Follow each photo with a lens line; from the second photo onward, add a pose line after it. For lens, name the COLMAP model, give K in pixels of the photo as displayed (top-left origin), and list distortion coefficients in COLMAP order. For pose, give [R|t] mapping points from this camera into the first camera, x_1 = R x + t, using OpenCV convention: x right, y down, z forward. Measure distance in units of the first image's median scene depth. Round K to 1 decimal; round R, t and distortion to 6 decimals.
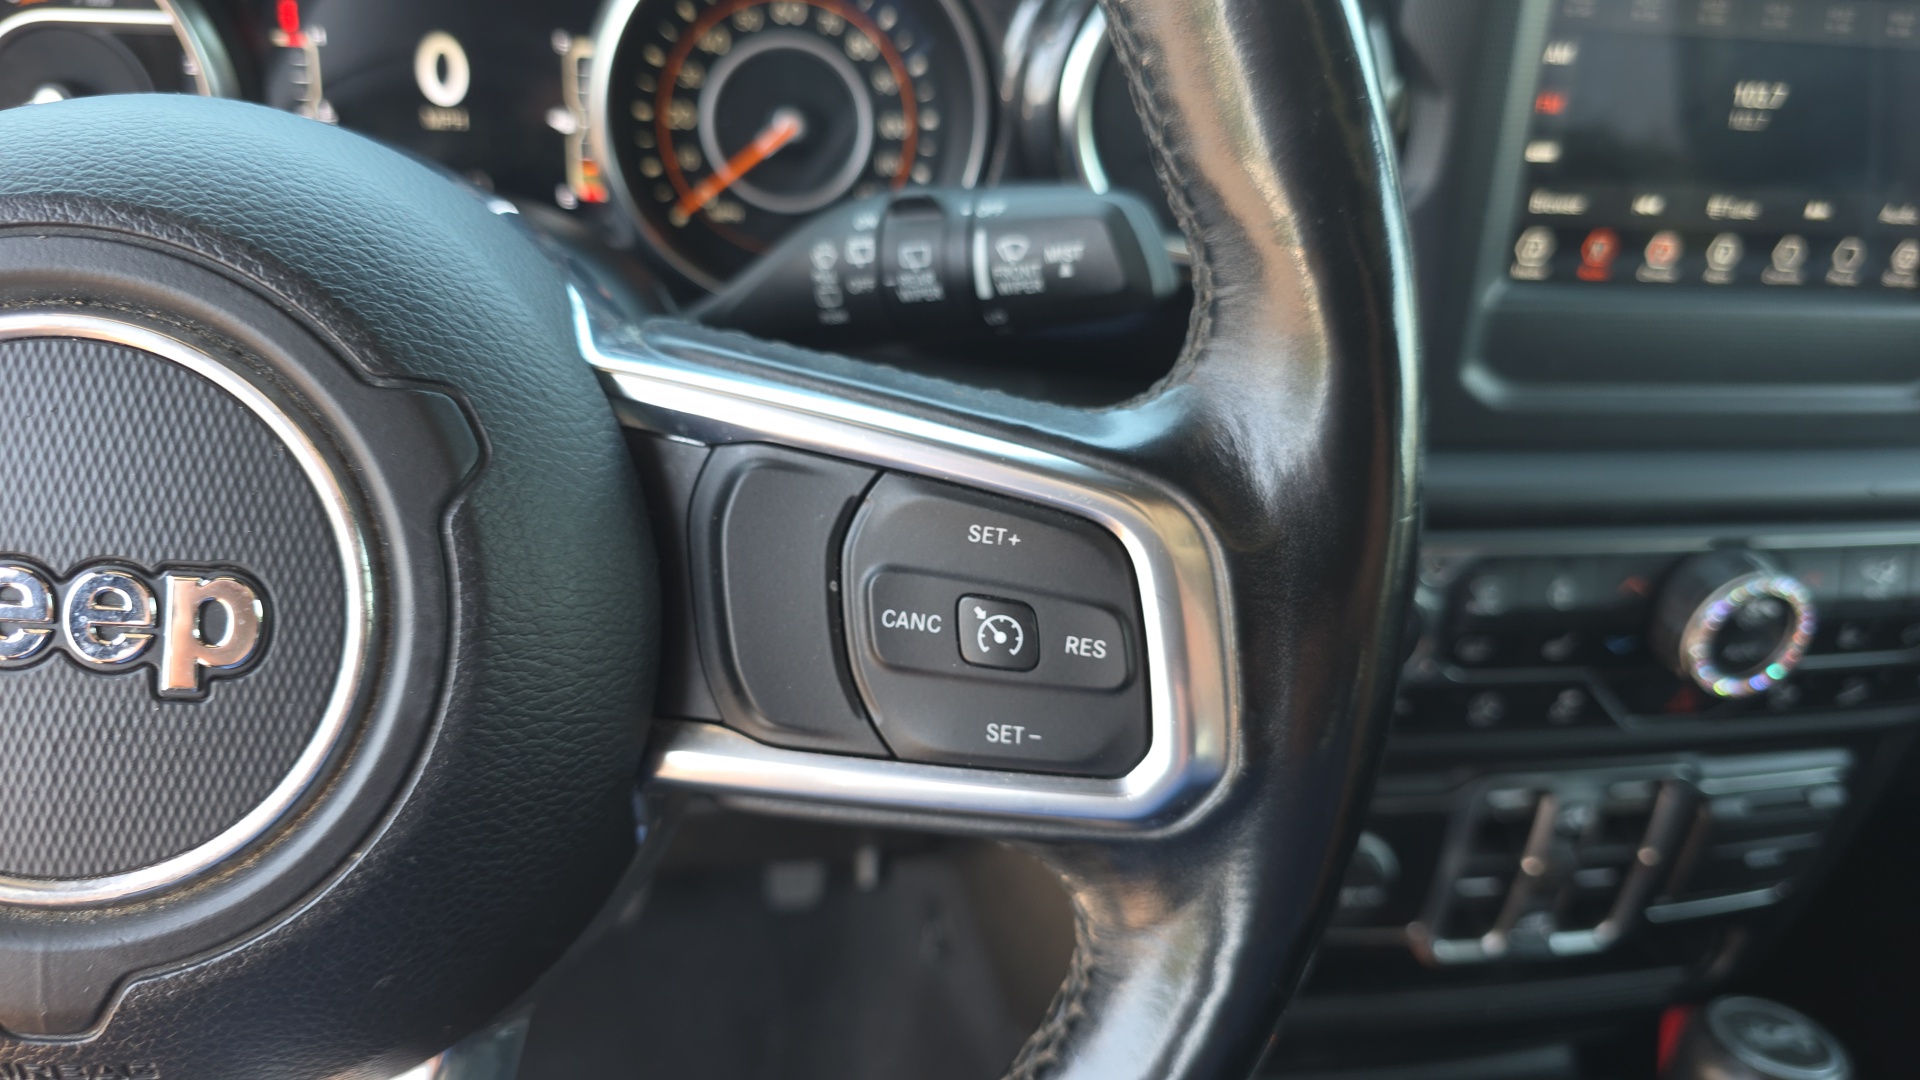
lens RADIAL K [[1356.6, 0, 966.4], [0, 1356.6, 561.5], [0, 0, 1]] dist [0.044388, -0.096745]
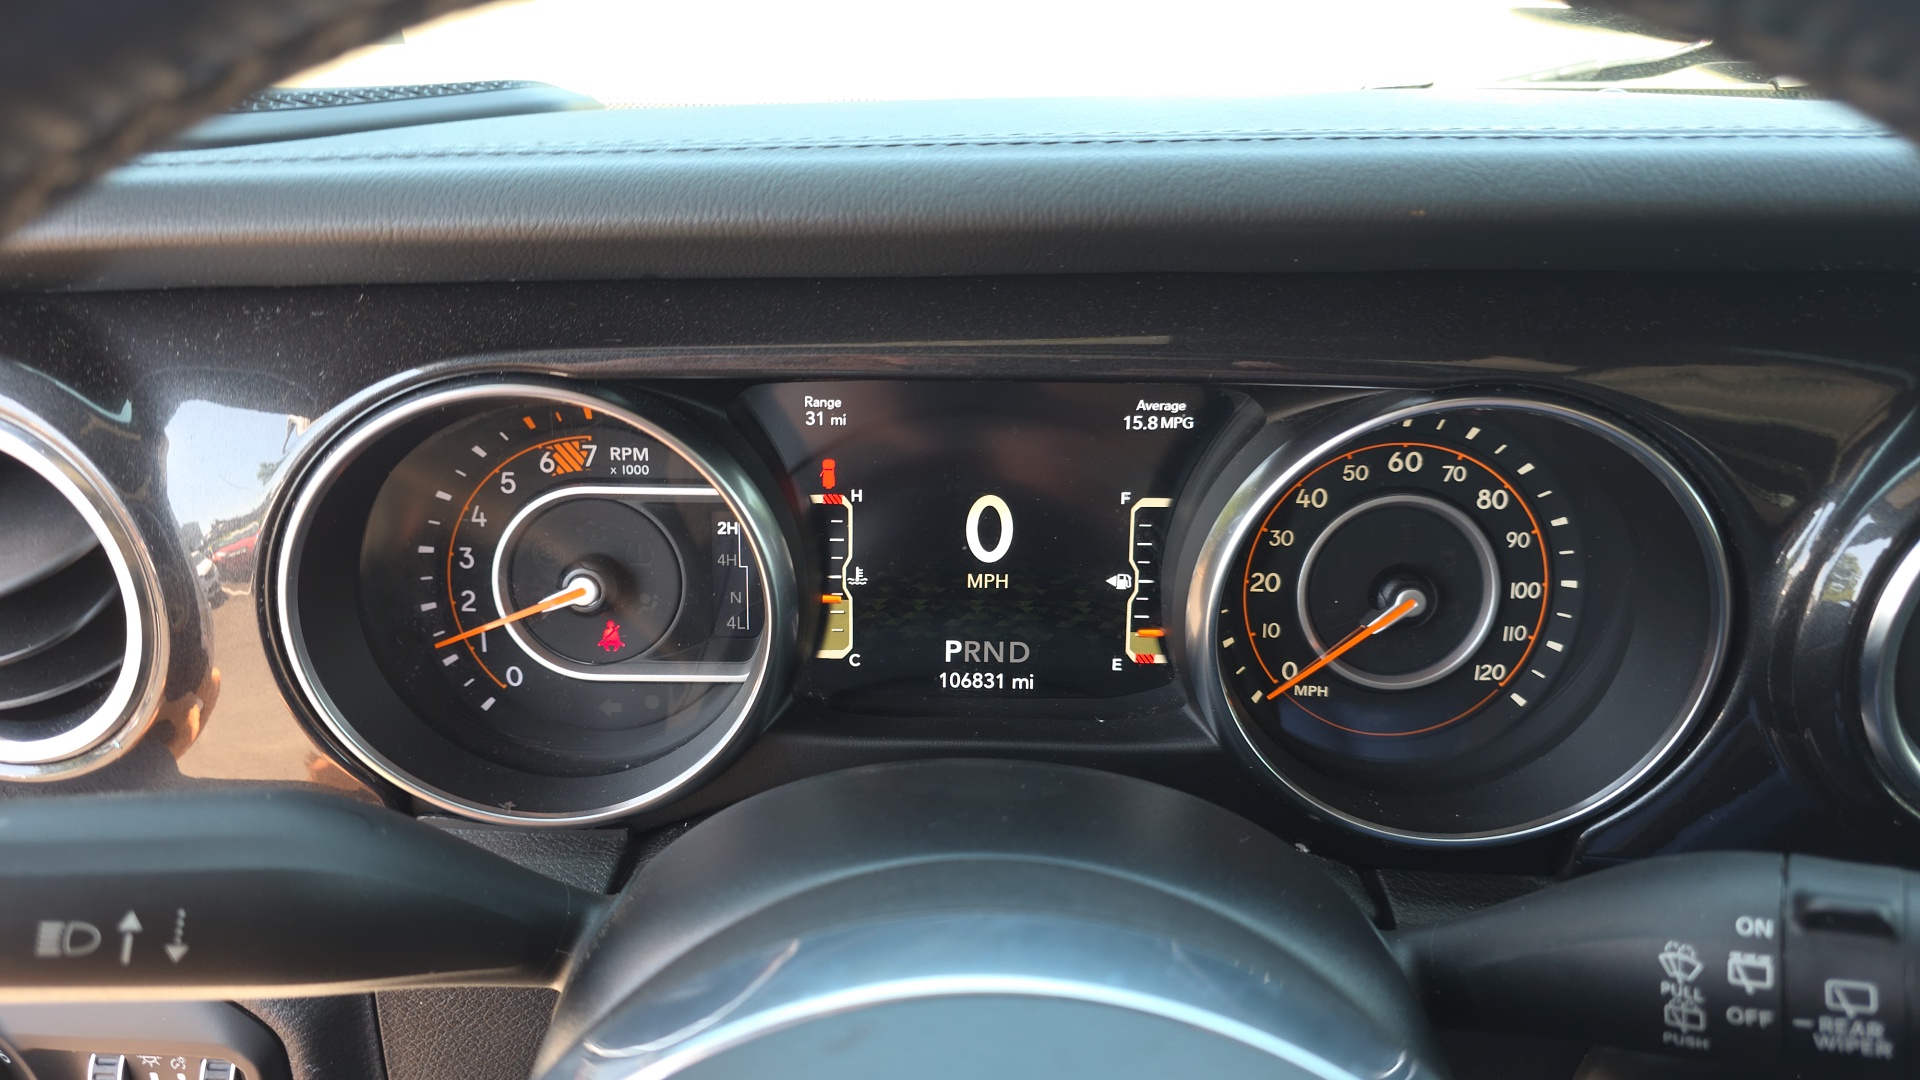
lens RADIAL K [[1330.4, 0, 949.9], [0, 1330.4, 549.8], [0, 0, 1]] dist [0.045802, -0.053785]
pose [[0.984073, 0.011565, -0.177388, -0.295757], [-0.031731, 0.993283, -0.111274, -0.288005], [0.174909, 0.115131, 0.977830, 0.183949]]
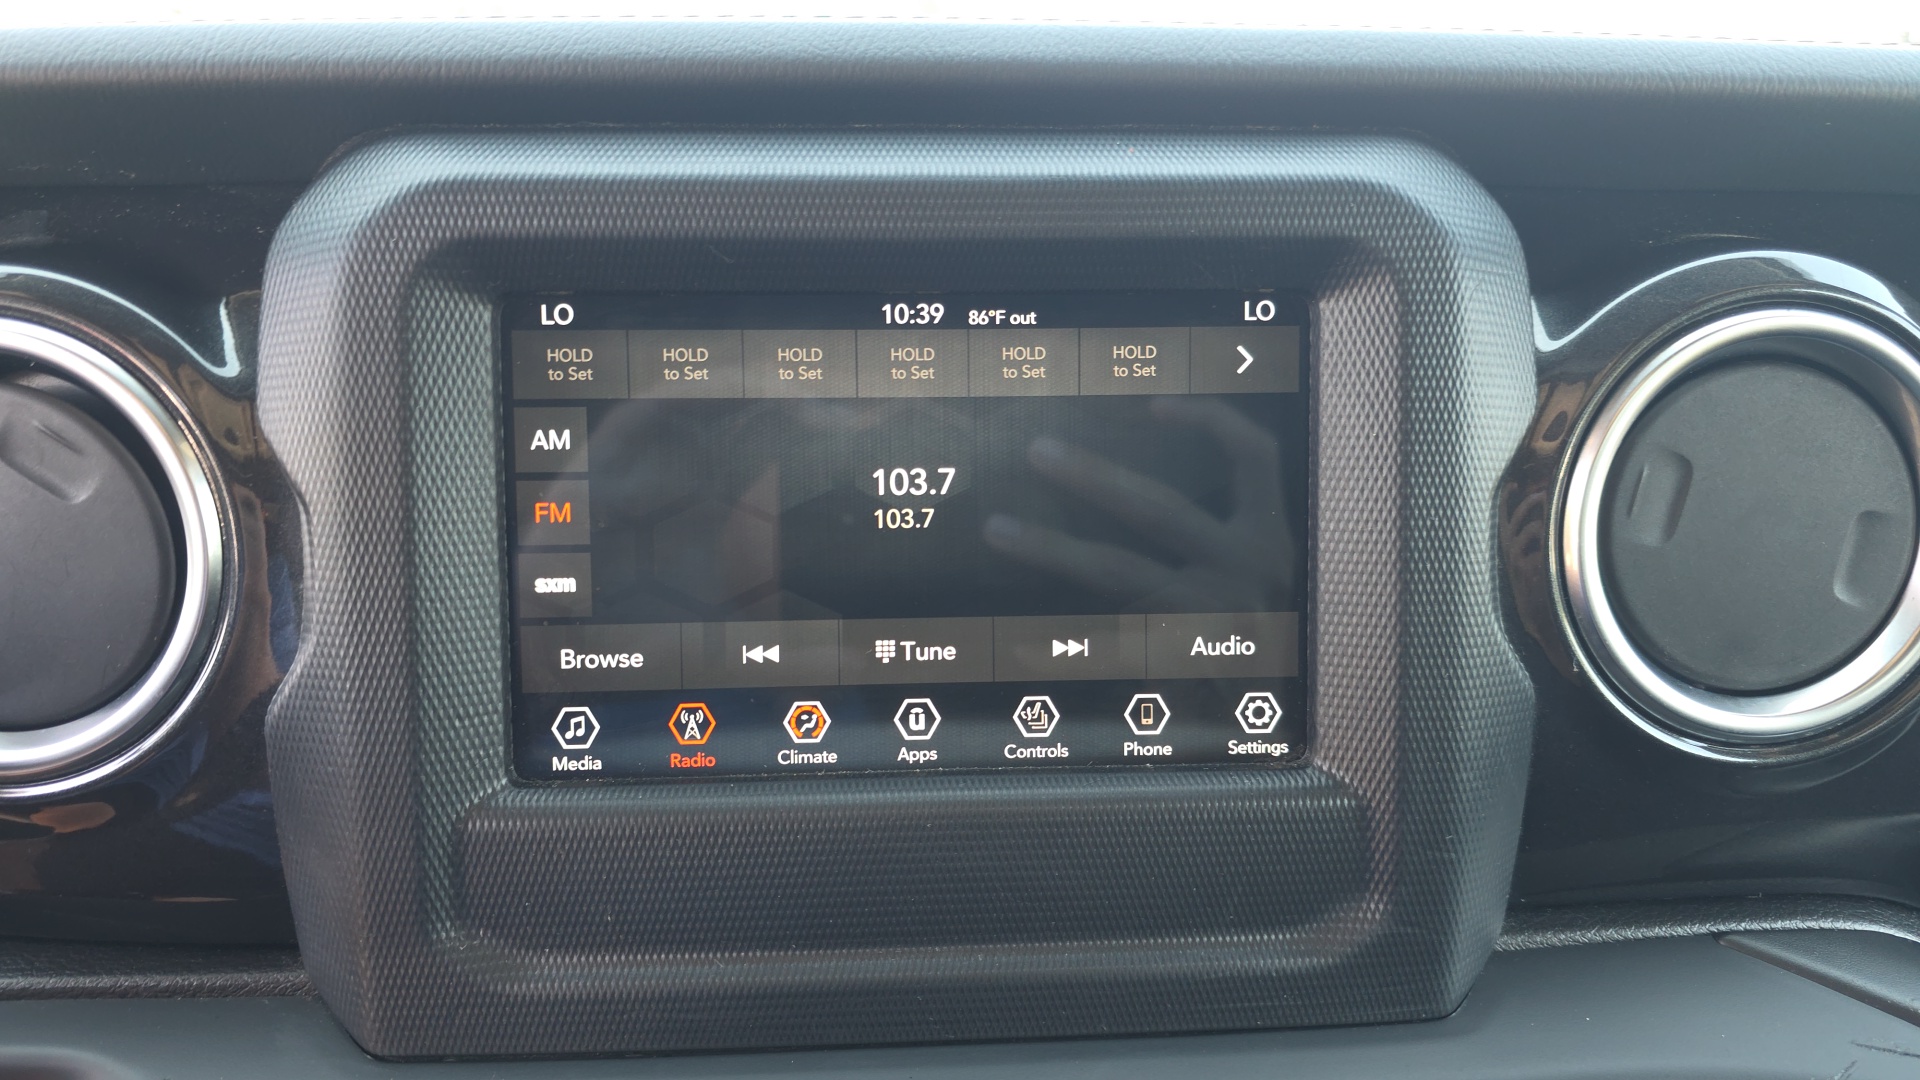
lens RADIAL K [[1309.9, 0, 947.8], [0, 1309.9, 532.8], [0, 0, 1]] dist [0.051762, -0.055767]
pose [[0.991630, -0.048754, -0.119554, 0.743125], [0.008100, 0.947632, -0.319263, -0.132831], [0.128859, 0.315622, 0.940095, 0.465945]]
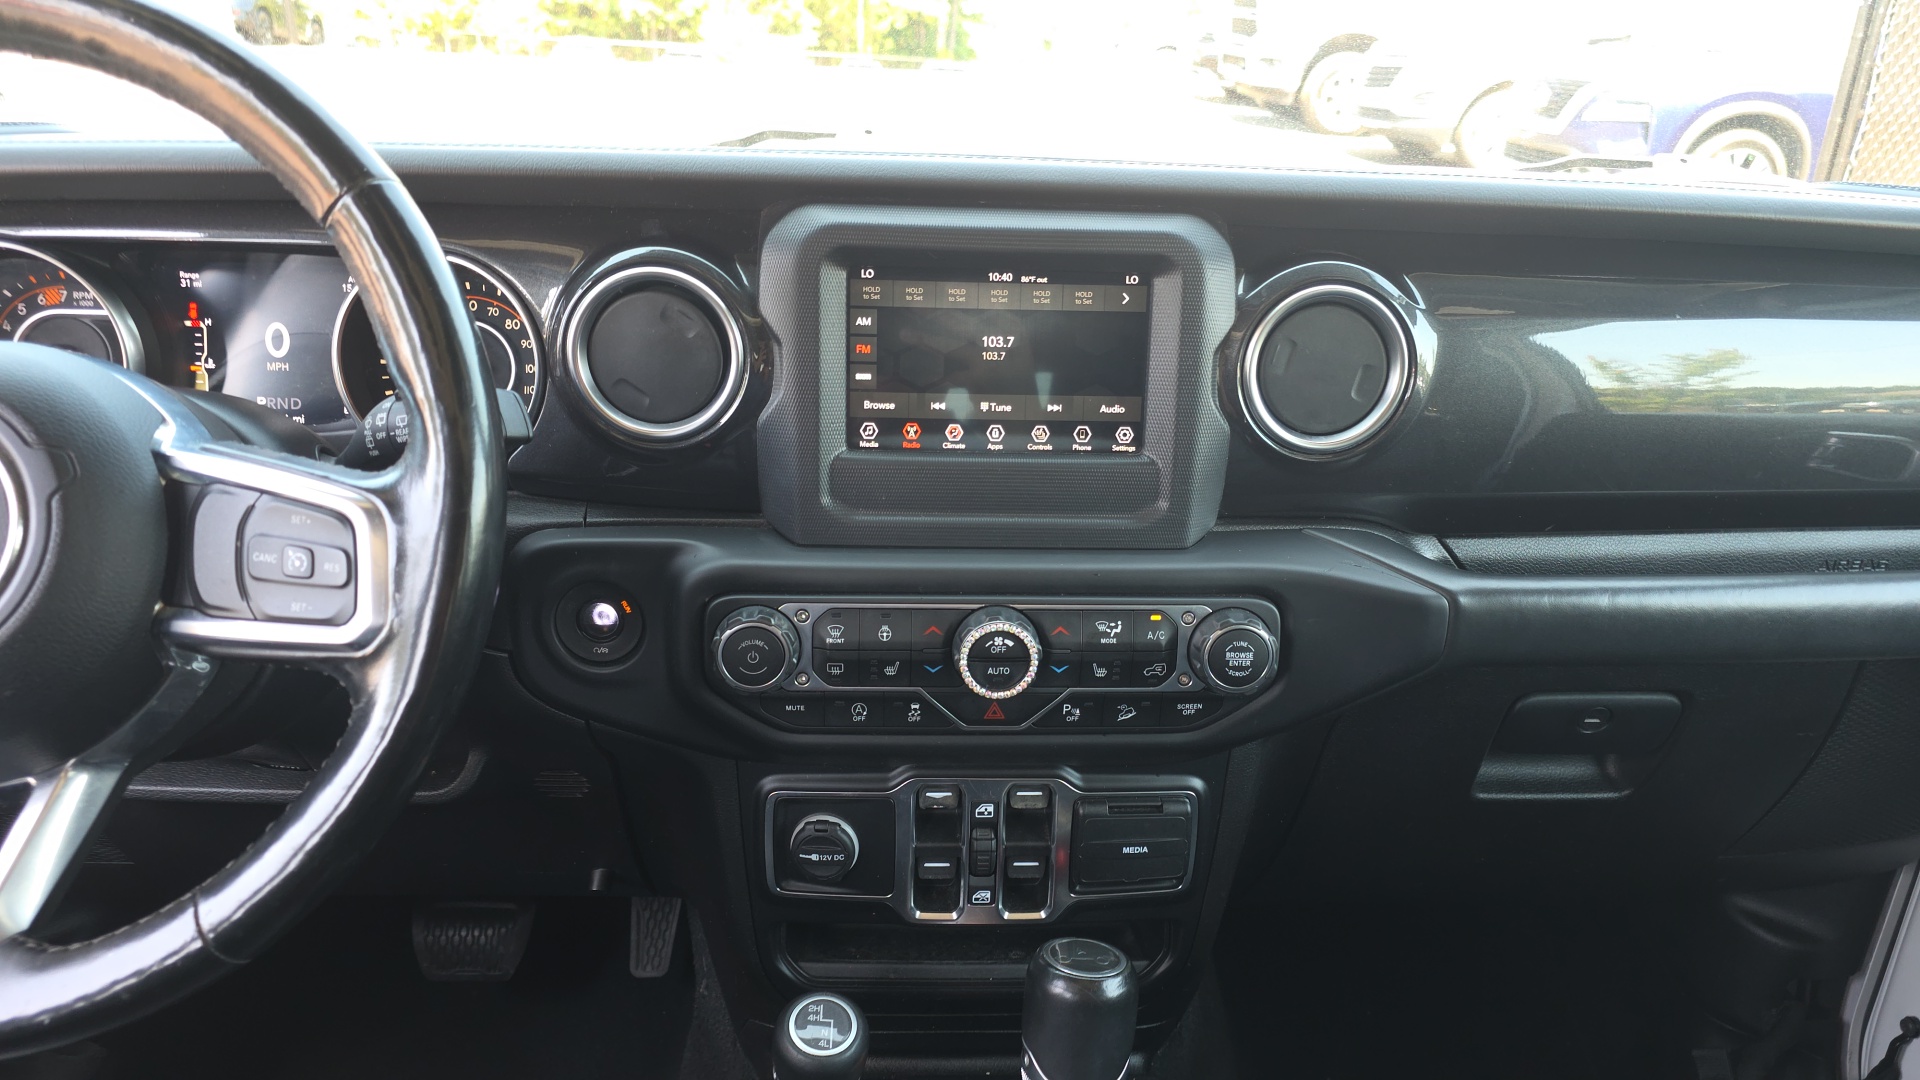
lens RADIAL K [[1302.2, 0, 964.0], [0, 1302.2, 533.6], [0, 0, 1]] dist [0.096442, -0.107585]
pose [[0.993804, -0.001685, -0.111137, 0.798097], [-0.021286, 0.978494, -0.205173, 0.254341], [0.109093, 0.206267, 0.972395, -0.607944]]
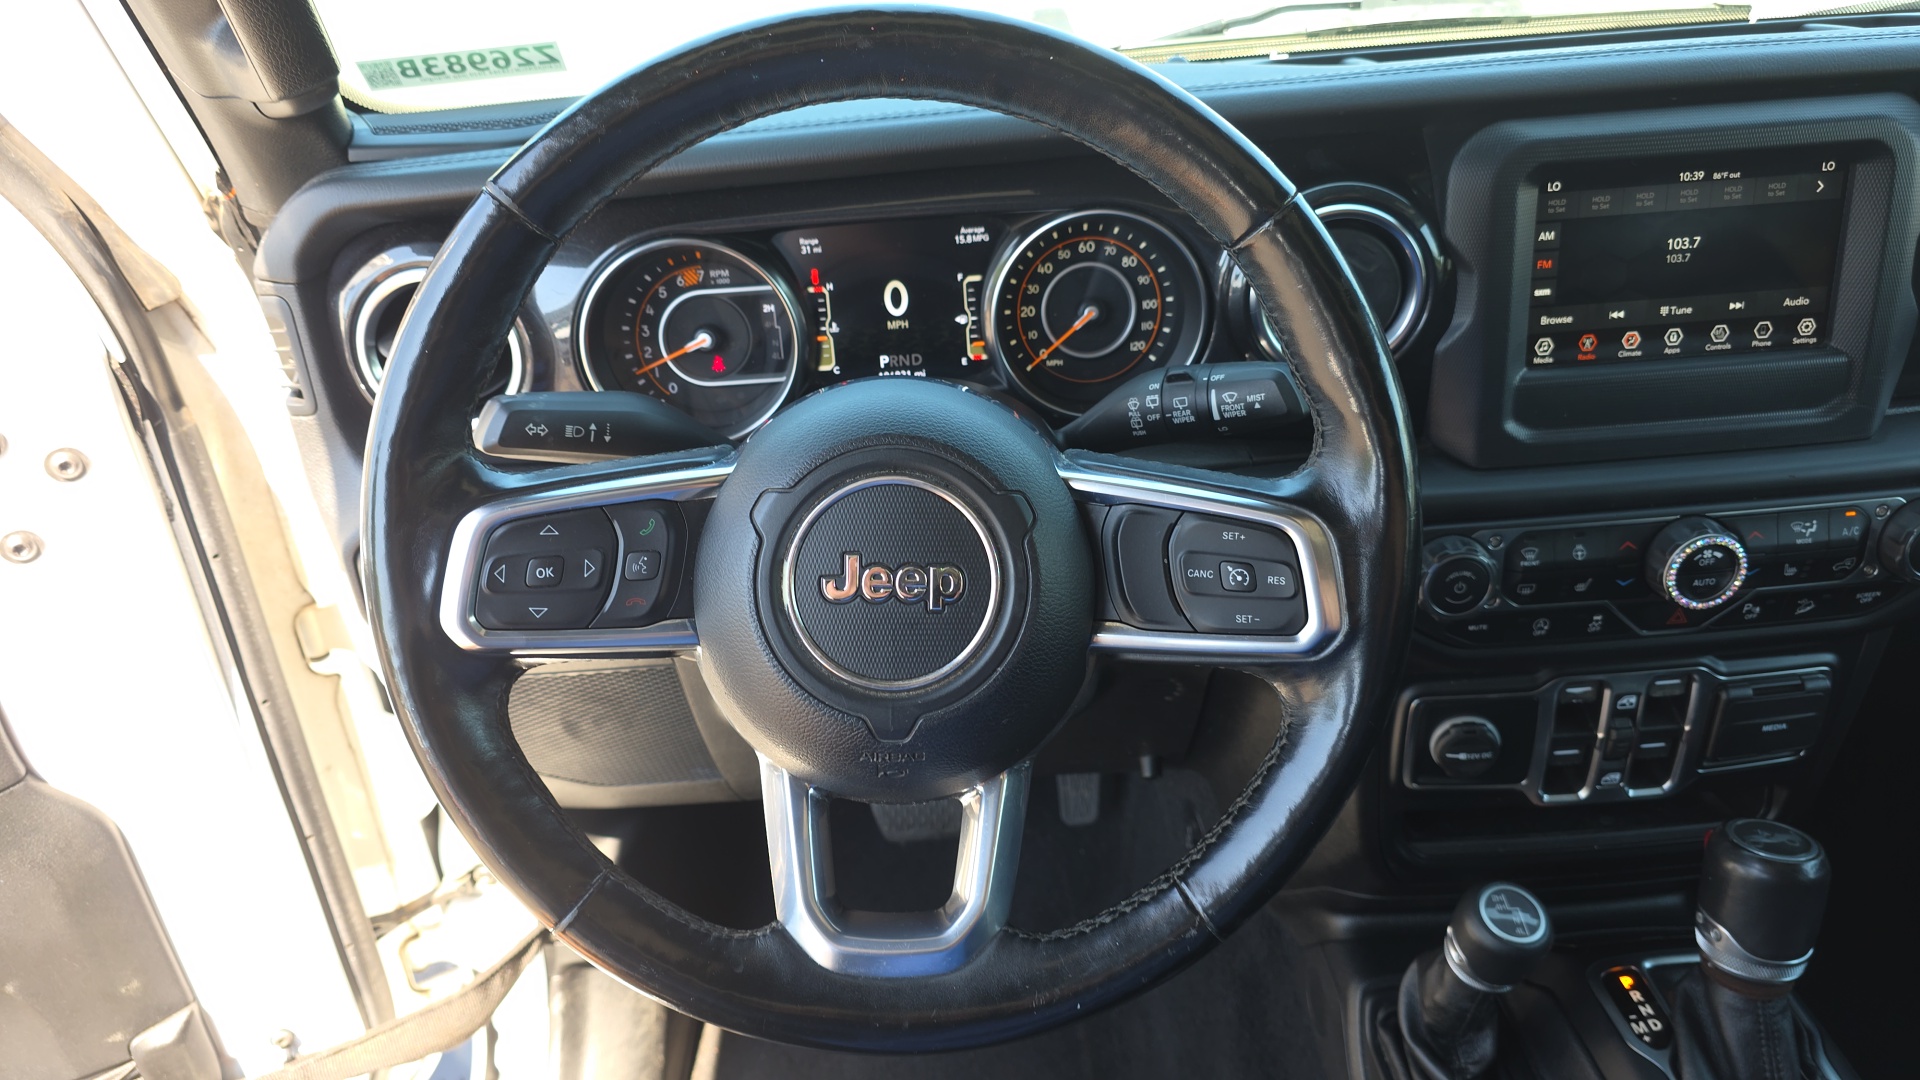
lens RADIAL K [[1315.2, 0, 955.2], [0, 1315.2, 522.4], [0, 0, 1]] dist [0.069471, -0.092023]
pose [[0.985086, -0.060463, -0.161092, -0.050605], [0.054092, 0.997581, -0.043649, 0.018365], [0.163341, 0.034284, 0.985974, -0.798403]]
